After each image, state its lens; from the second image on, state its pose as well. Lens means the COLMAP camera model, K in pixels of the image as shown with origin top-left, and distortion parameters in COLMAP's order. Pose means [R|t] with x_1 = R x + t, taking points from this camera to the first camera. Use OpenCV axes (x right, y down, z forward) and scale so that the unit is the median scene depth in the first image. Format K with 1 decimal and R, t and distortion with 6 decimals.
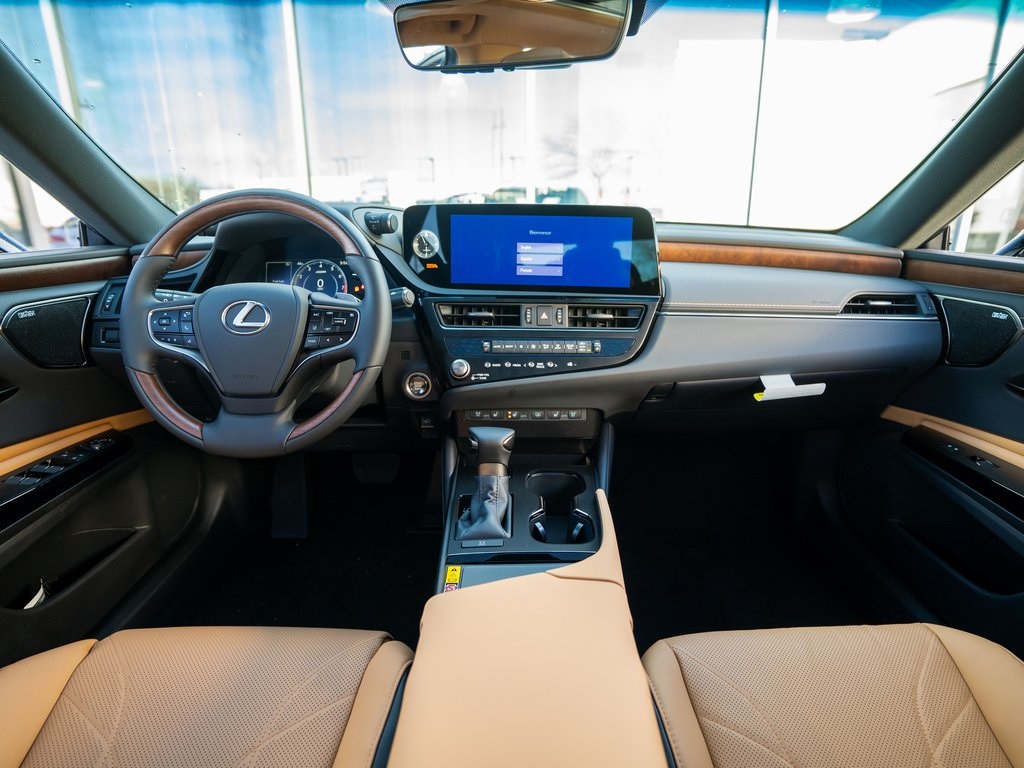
lens RADIAL K [[602.4, 0, 512.0], [0, 602.4, 384.0], [0, 0, 1]] dist [0.014954, 0.002012]
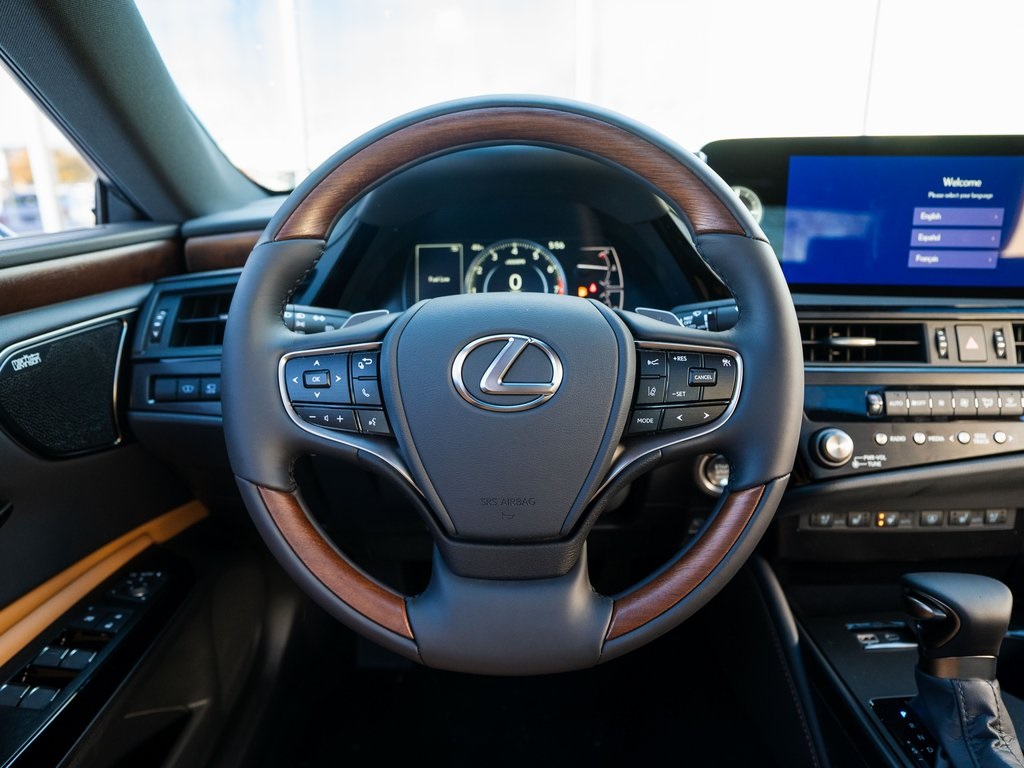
lens RADIAL K [[688.7, 0, 512.0], [0, 688.7, 384.0], [0, 0, 1]] dist [-0.064681, 0.052648]
pose [[0.999860, -0.011107, 0.012492, -0.365543], [0.010991, 0.999897, 0.009268, -0.087113], [-0.012594, -0.009130, 0.999879, 0.402016]]
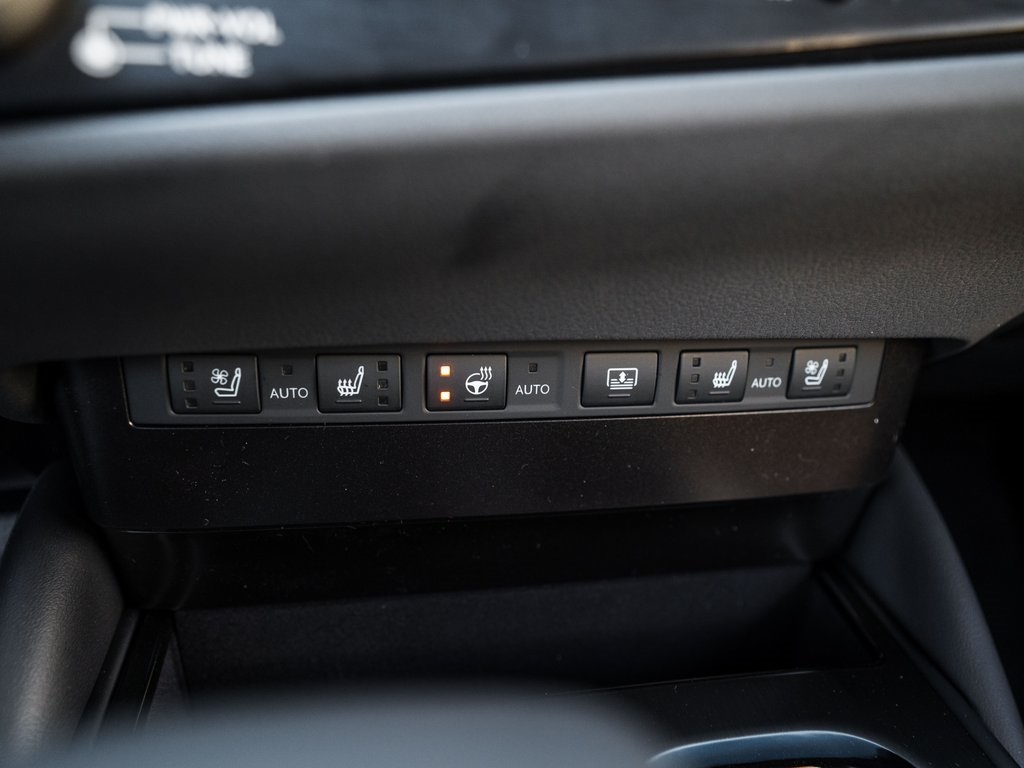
lens RADIAL K [[734.0, 0, 512.0], [0, 734.0, 384.0], [0, 0, 1]] dist [-0.008484, -0.001031]
pose [[0.981814, -0.025771, 0.188088, -0.023293], [-0.001739, 0.989481, 0.144654, 0.024807], [-0.189837, -0.142350, 0.971441, 0.852401]]
